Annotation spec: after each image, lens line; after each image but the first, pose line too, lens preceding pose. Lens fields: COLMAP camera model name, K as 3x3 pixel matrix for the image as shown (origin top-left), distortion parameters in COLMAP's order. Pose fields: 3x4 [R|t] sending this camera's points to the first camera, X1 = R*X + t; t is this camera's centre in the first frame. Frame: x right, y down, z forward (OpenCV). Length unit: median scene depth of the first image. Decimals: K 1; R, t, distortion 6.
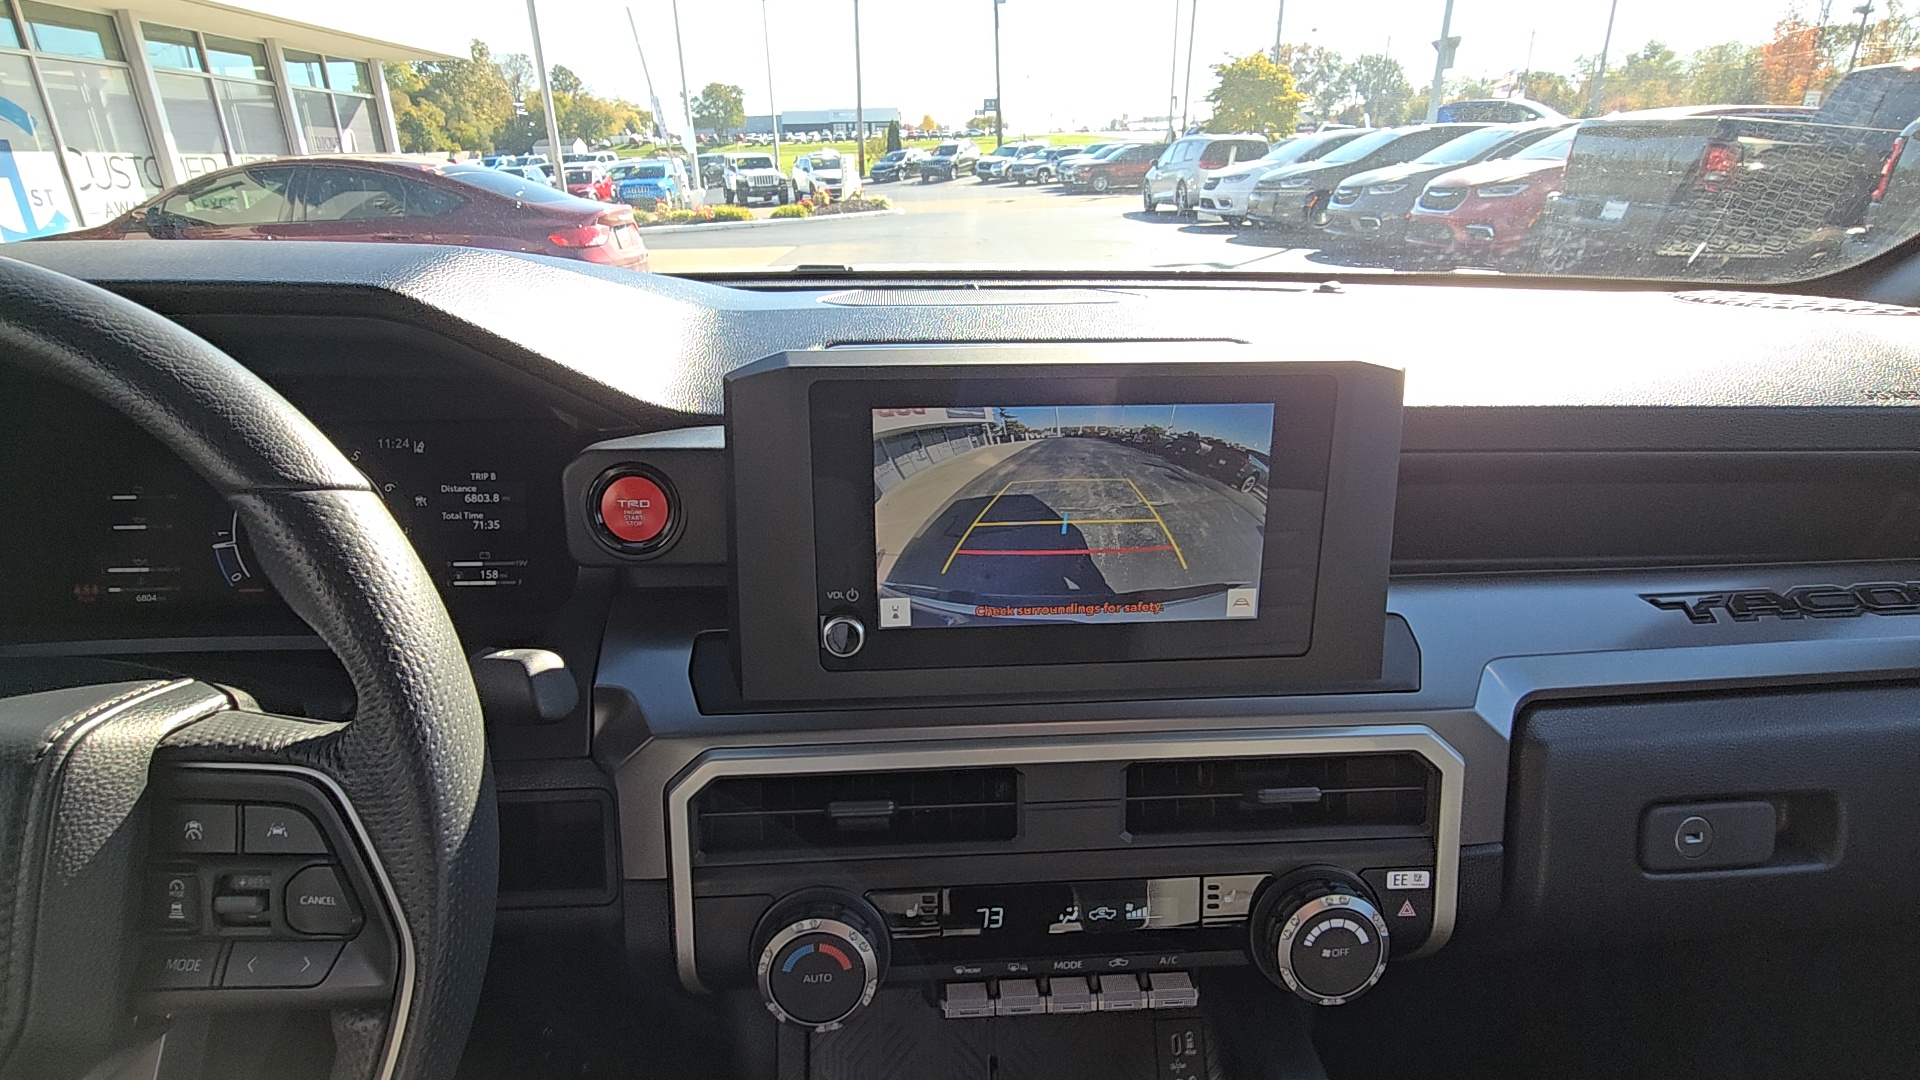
lens RADIAL K [[966.9, 0, 952.9], [0, 966.9, 545.6], [0, 0, 1]] dist [0.000948, -0.000914]
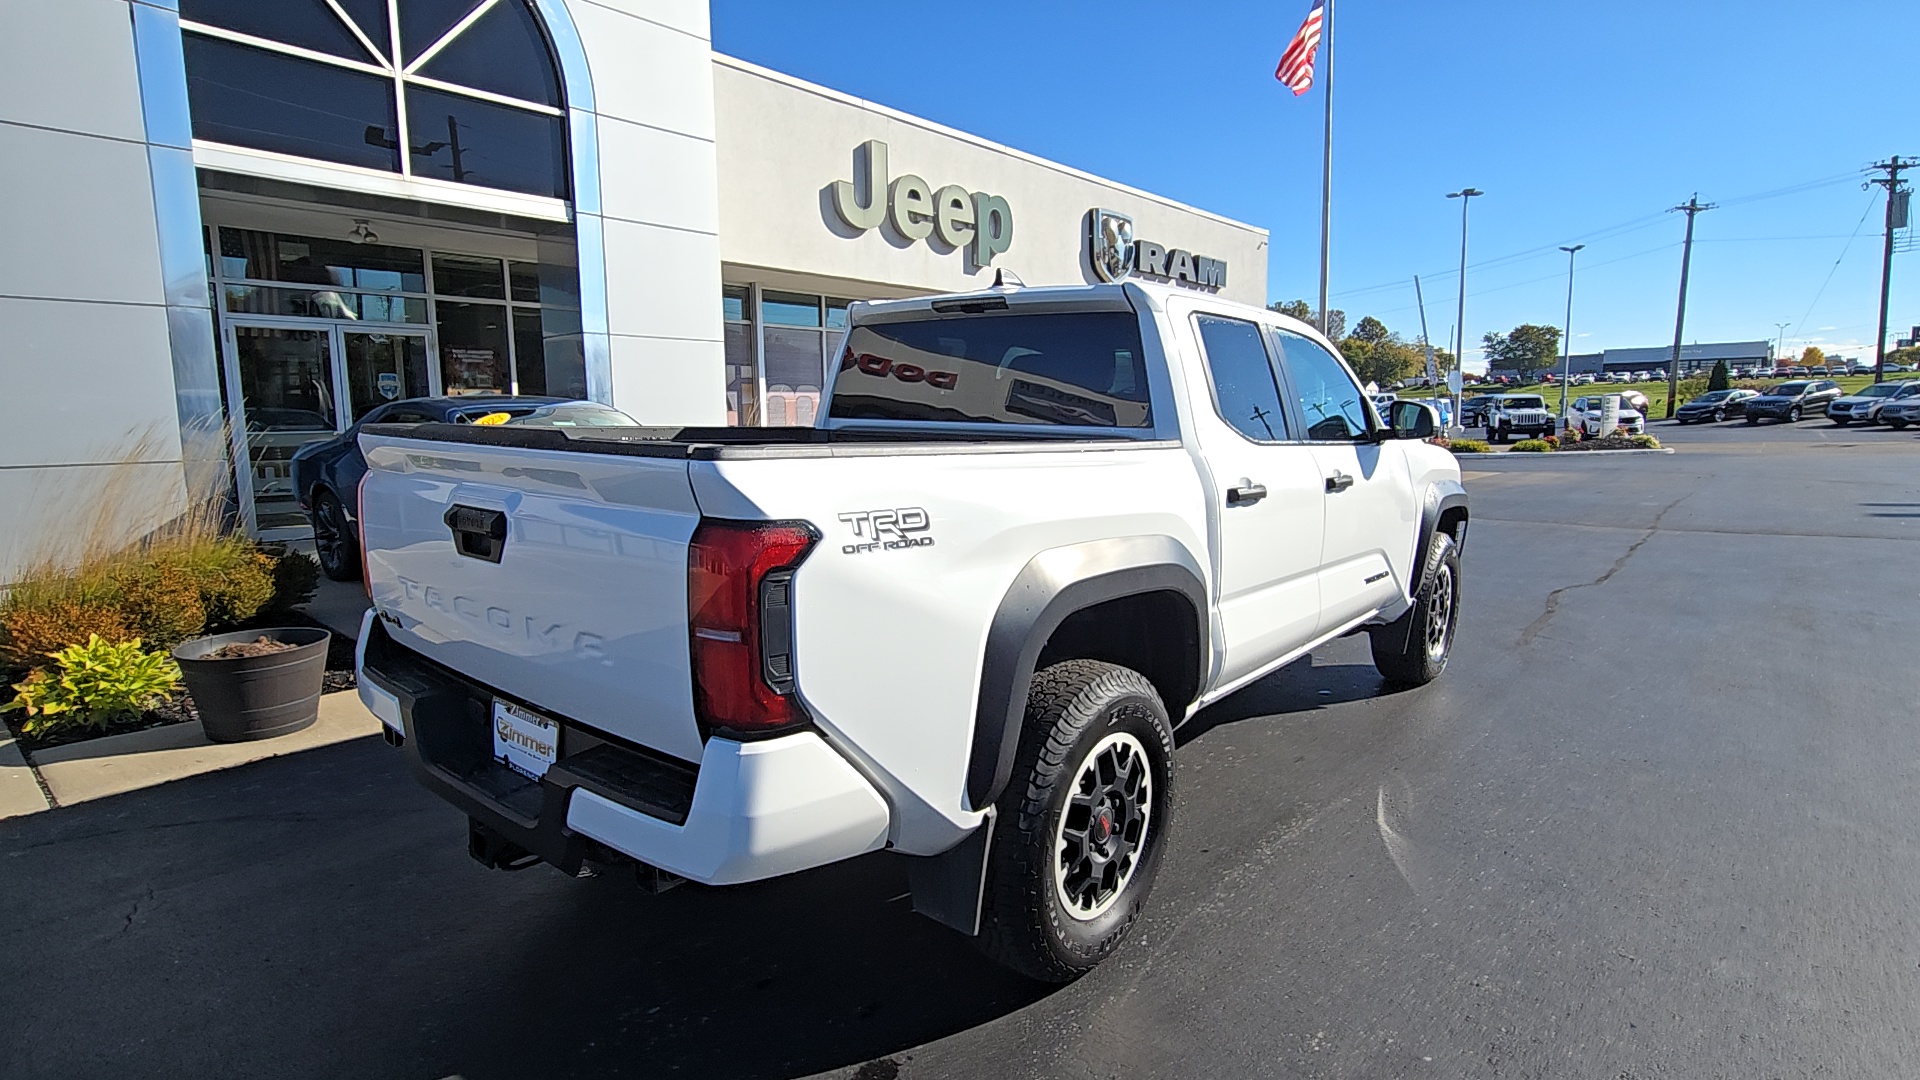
lens RADIAL K [[974.3, 0, 955.1], [0, 974.3, 543.9], [0, 0, 1]] dist [-0.000742, 0.000336]
pose [[0.732817, 0.100072, -0.673027, 0.064485], [-0.252550, 0.958473, -0.132471, 0.037818], [0.631821, 0.267050, 0.727658, -0.095580]]
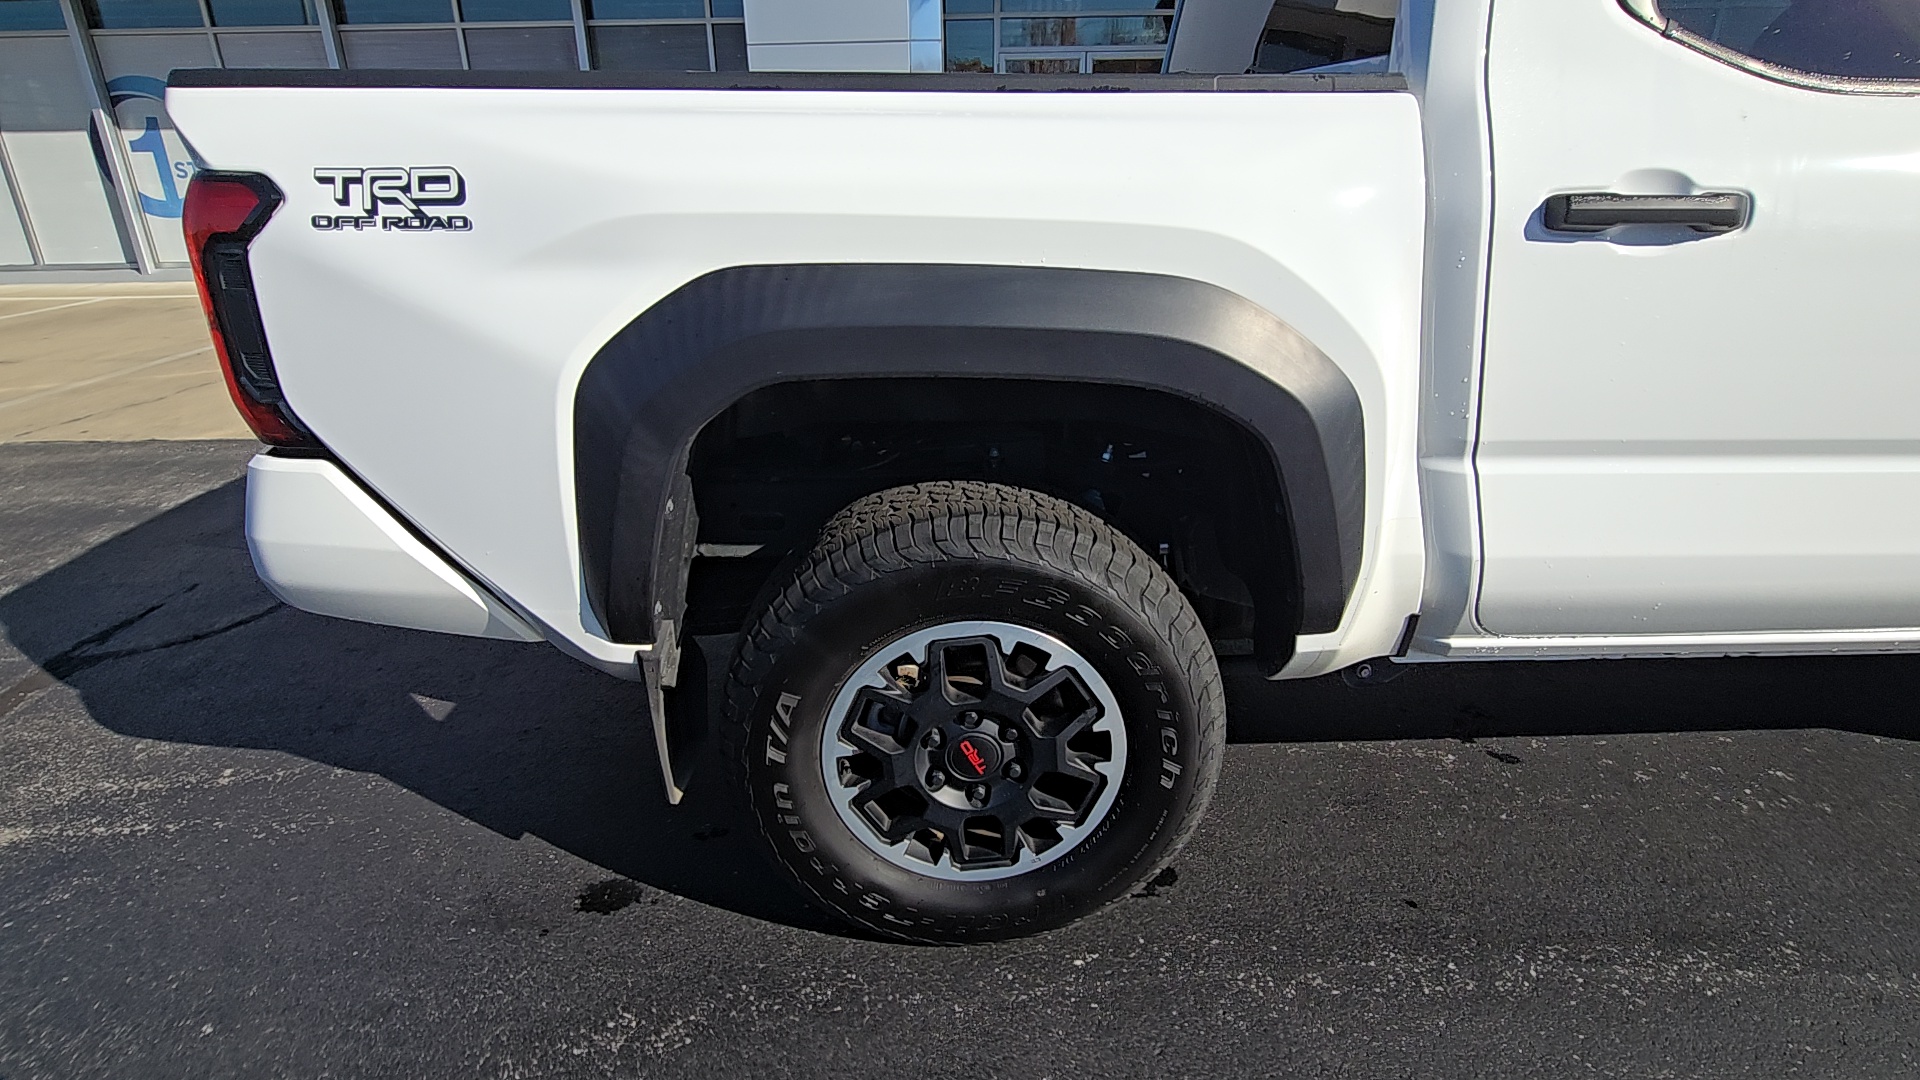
lens RADIAL K [[974.0, 0, 947.1], [0, 974.0, 543.0], [0, 0, 1]] dist [0.000738, 0.000097]
pose [[-0.036490, 0.371210, -0.927832, 0.063431], [-0.350687, 0.864649, 0.359723, 0.023197], [0.935782, 0.338505, 0.098627, -0.044332]]
